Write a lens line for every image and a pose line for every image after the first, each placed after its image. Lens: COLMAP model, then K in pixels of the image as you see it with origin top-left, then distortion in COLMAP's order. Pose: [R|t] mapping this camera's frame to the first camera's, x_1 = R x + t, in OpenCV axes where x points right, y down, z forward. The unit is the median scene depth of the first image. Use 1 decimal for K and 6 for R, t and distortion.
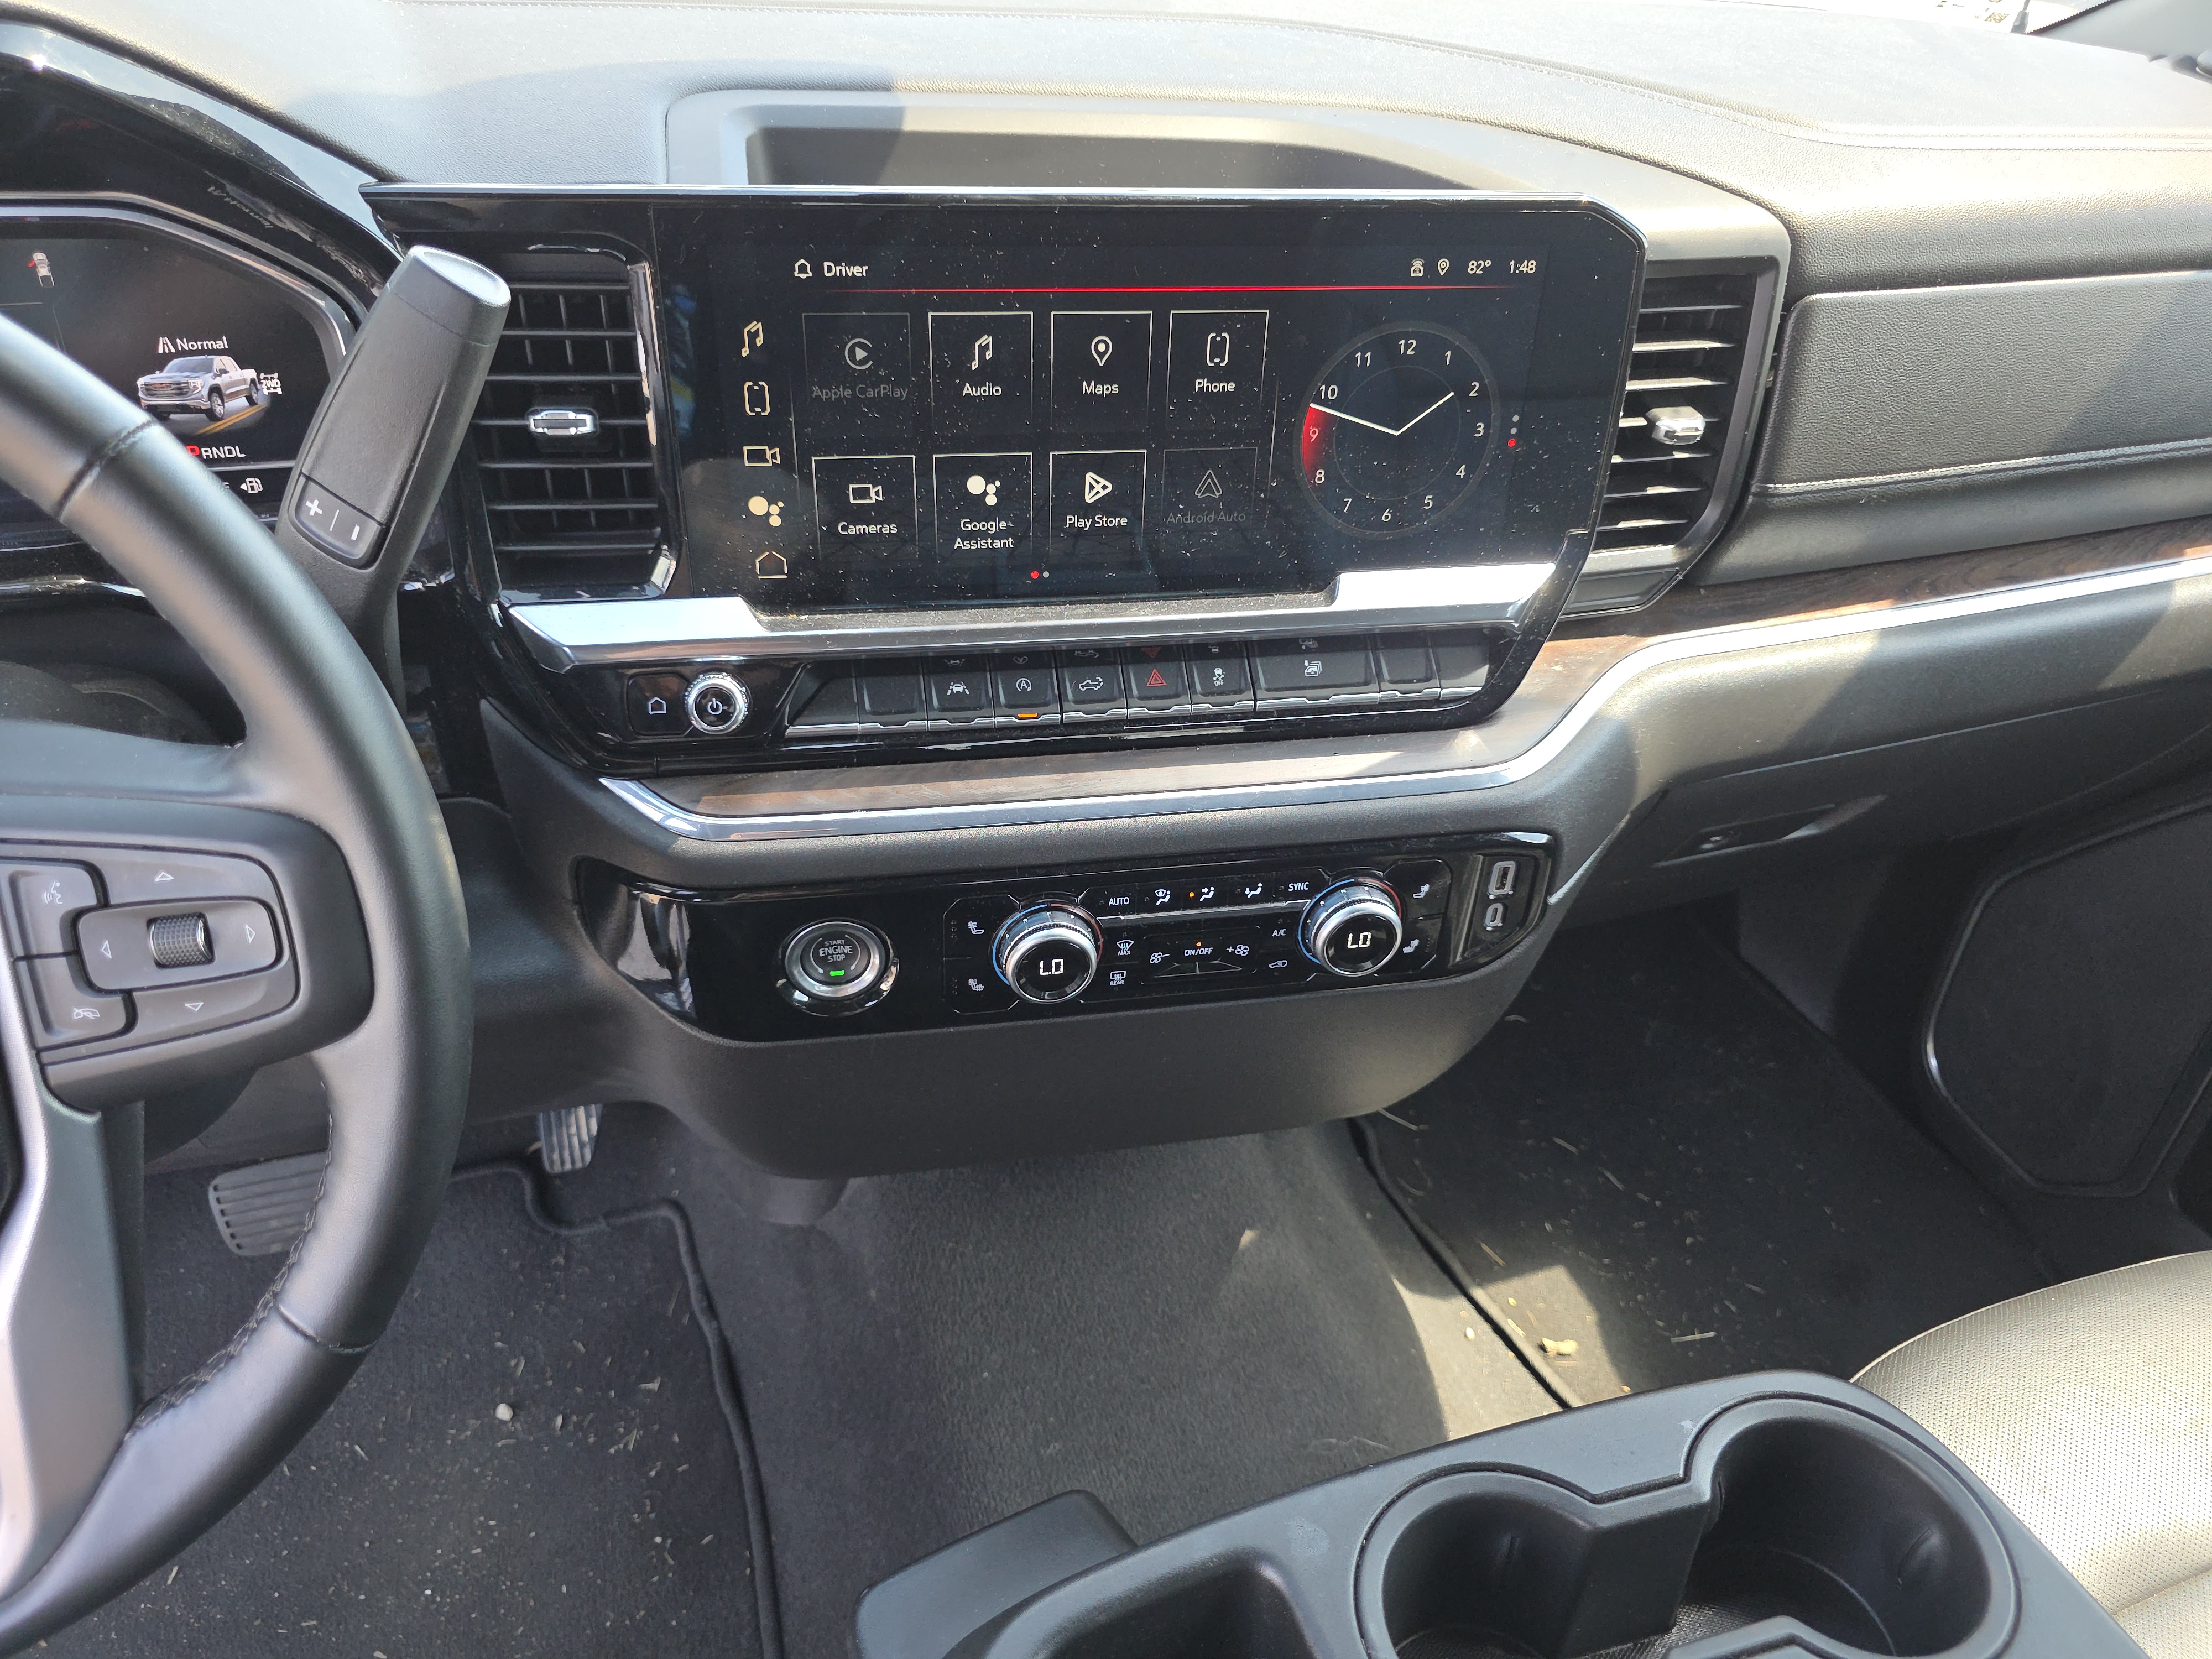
lens RADIAL K [[1451.9, 0, 1106.0], [0, 1451.9, 829.5], [0, 0, 1]] dist [0.103012, -0.128747]
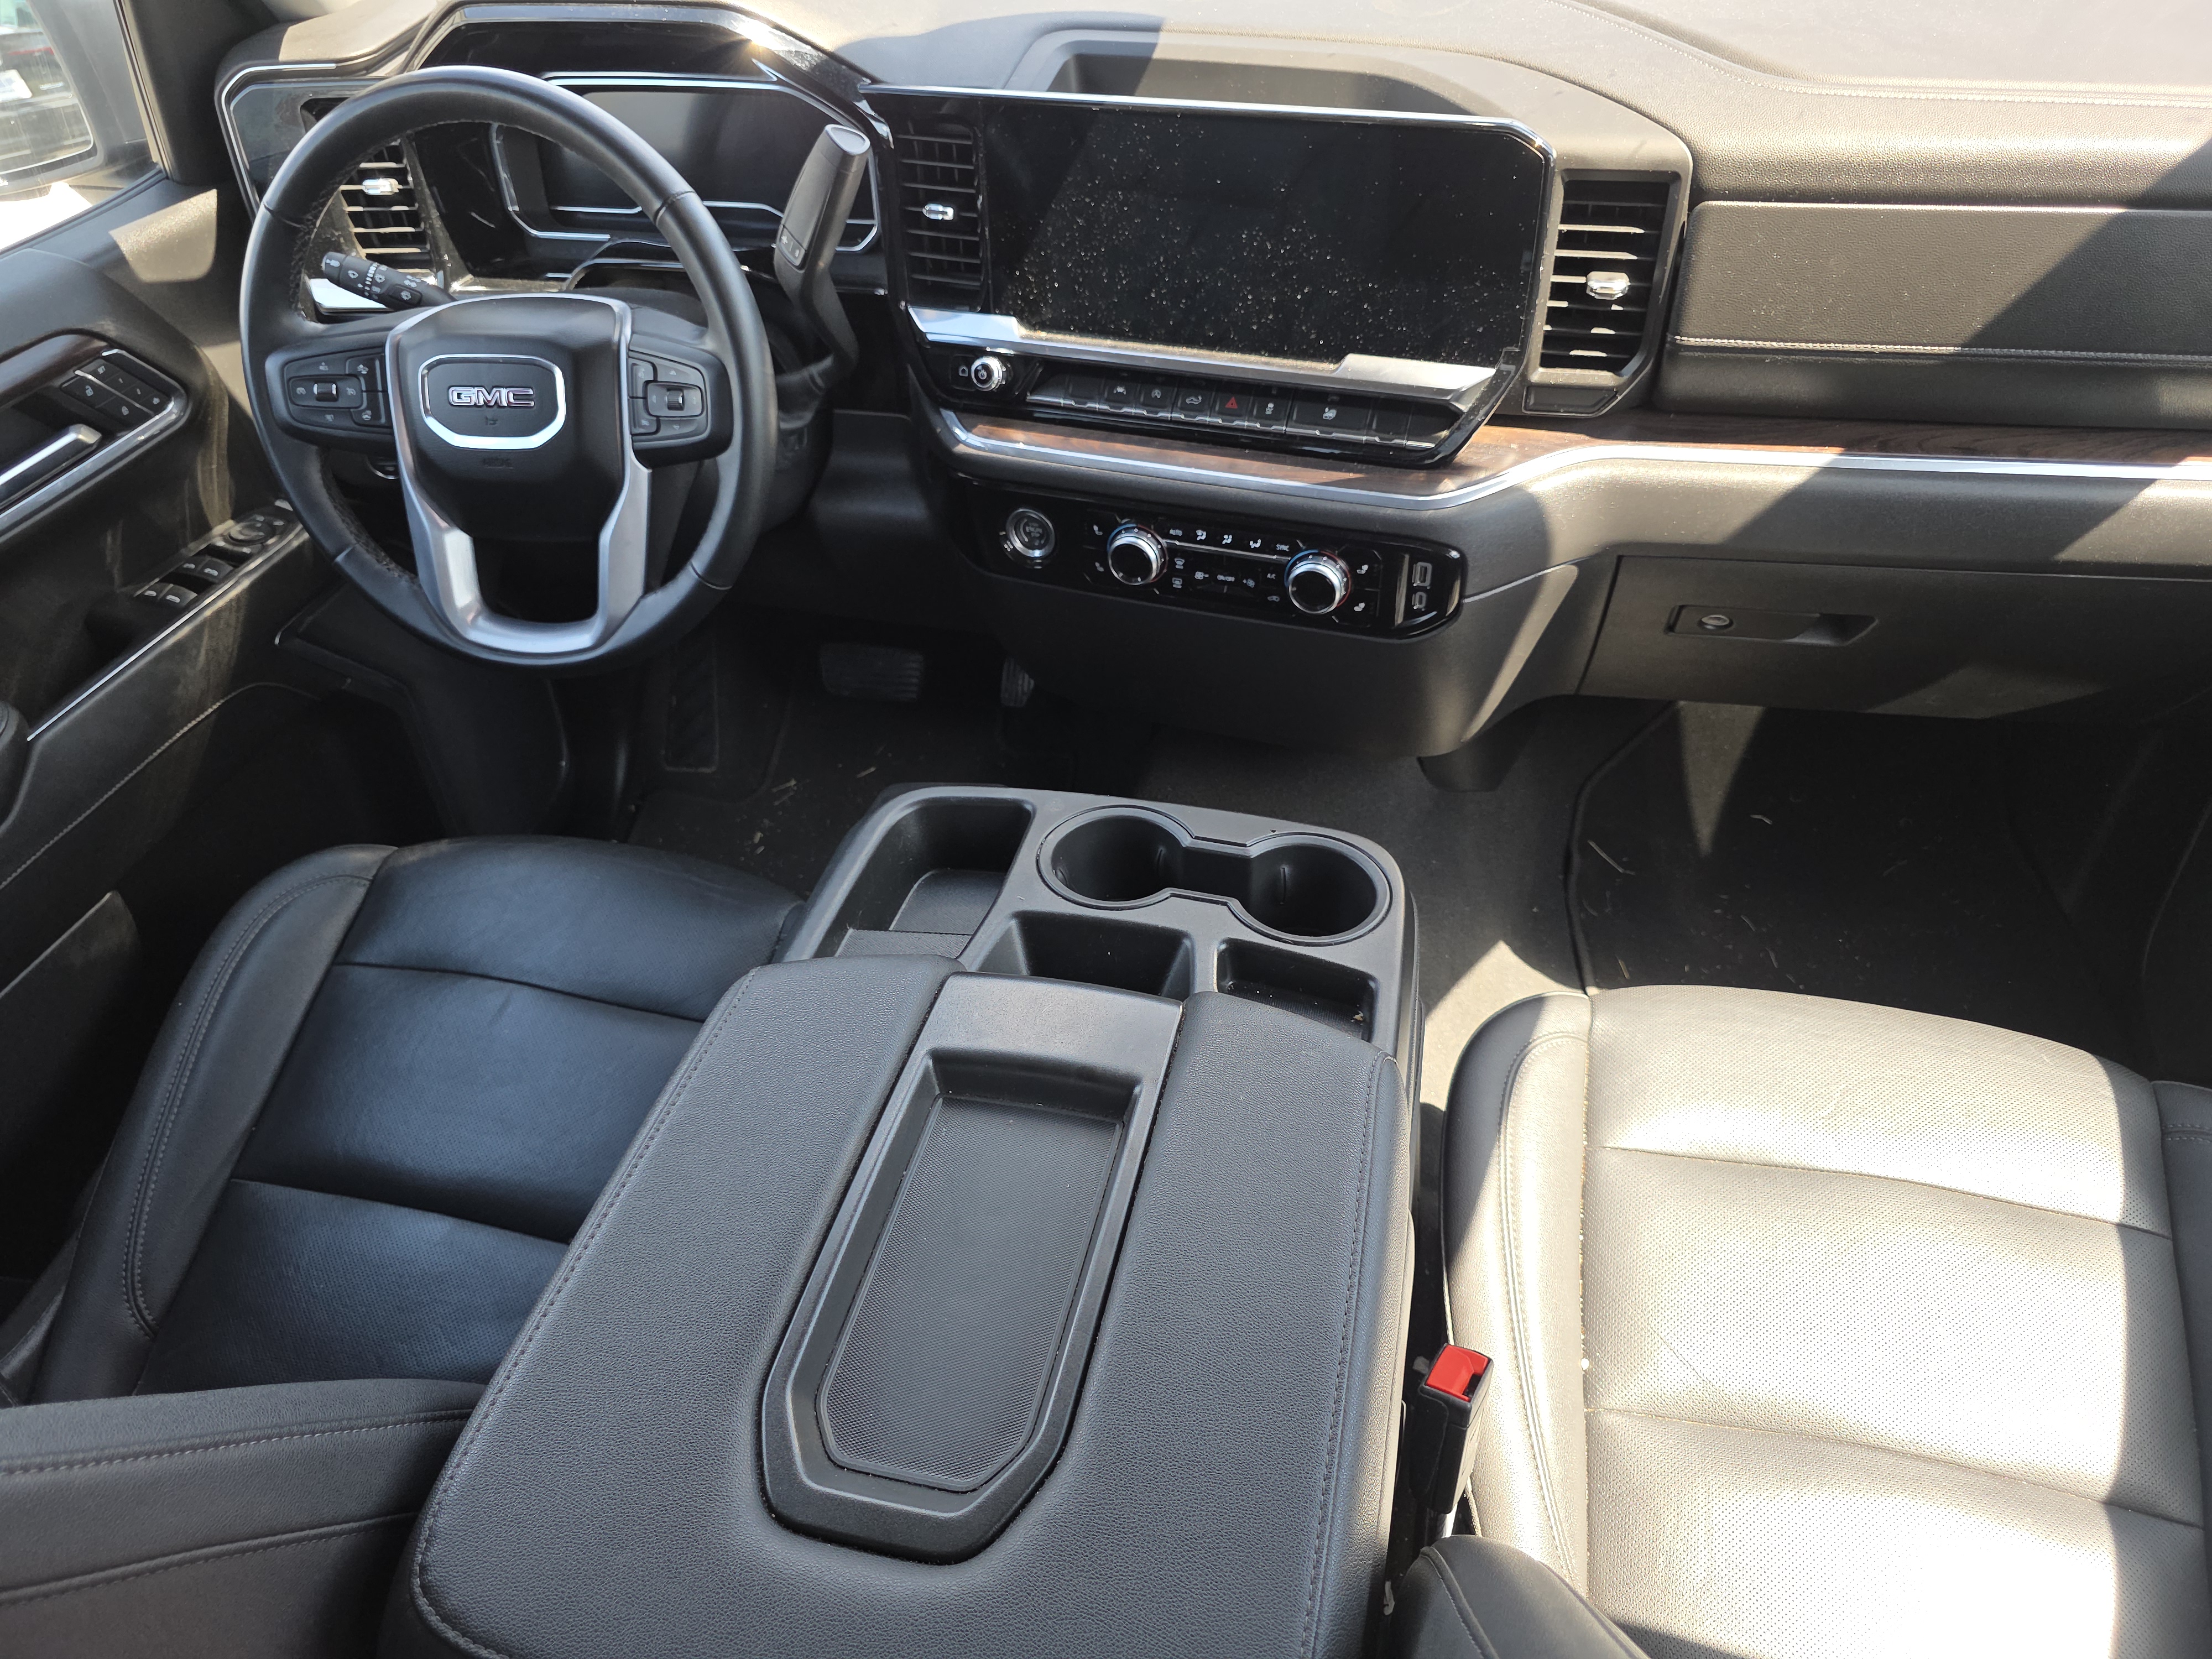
lens RADIAL K [[1566.8, 0, 1160.1], [0, 1566.8, 824.8], [0, 0, 1]] dist [0.052483, -0.065499]
pose [[0.851636, 0.267654, -0.450641, 0.896789], [-0.225744, 0.963260, 0.145500, 0.114762], [0.473028, -0.022184, 0.880768, -0.612293]]
